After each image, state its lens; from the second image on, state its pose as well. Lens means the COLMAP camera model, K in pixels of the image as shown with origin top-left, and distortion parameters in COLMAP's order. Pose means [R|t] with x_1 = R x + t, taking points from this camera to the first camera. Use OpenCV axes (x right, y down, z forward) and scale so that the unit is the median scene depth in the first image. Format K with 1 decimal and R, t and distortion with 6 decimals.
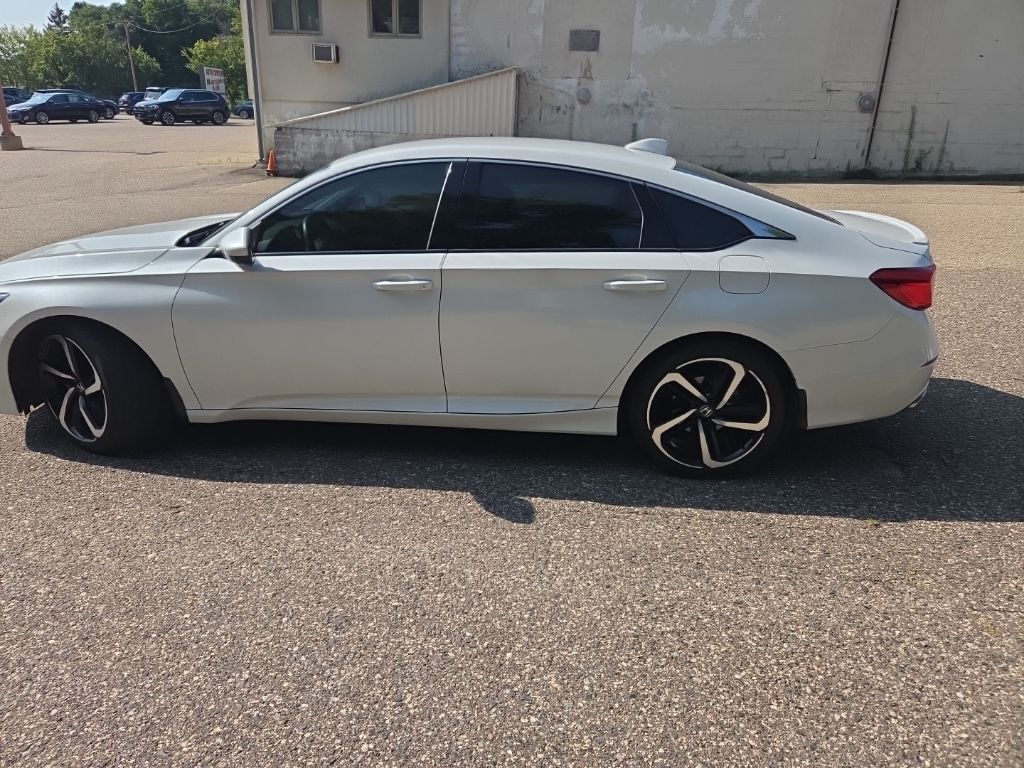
lens RADIAL K [[680.9, 0, 504.4], [0, 680.9, 371.4], [0, 0, 1]] dist [0.069422, -0.053450]
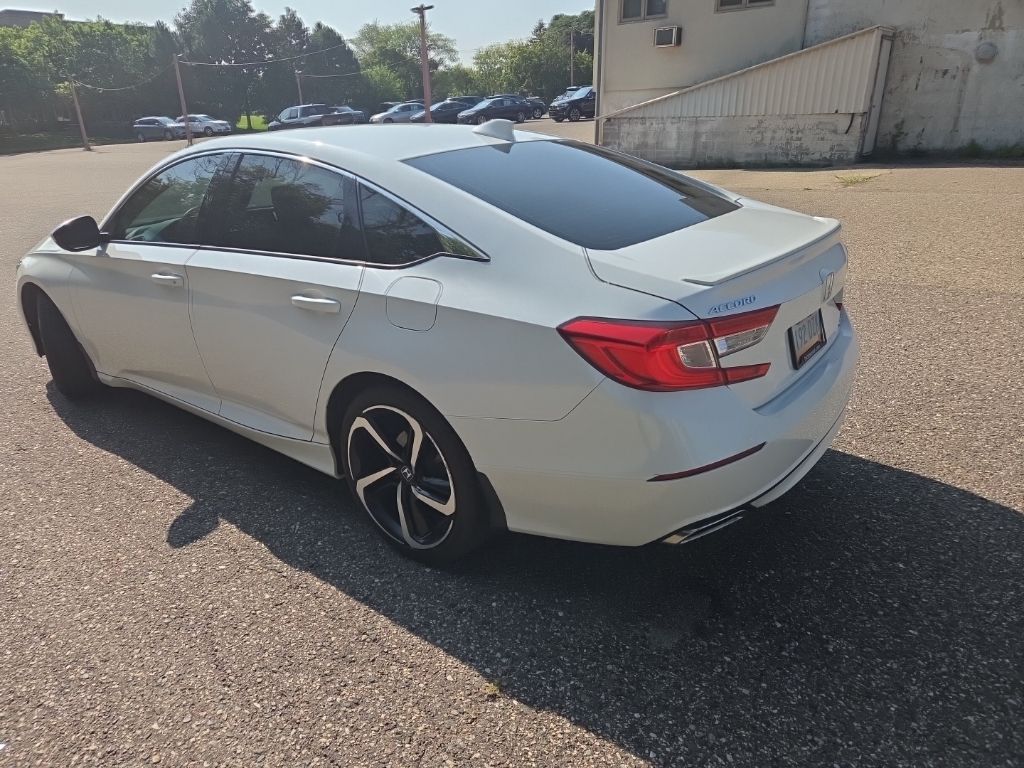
lens RADIAL K [[680.9, 0, 501.6], [0, 680.9, 382.6], [0, 0, 1]] dist [0.069422, -0.053450]
pose [[0.828077, 0.159330, -0.537496, 0.775253], [-0.143389, 0.987067, 0.071689, -0.113884], [0.541967, 0.017707, 0.840213, 0.401482]]
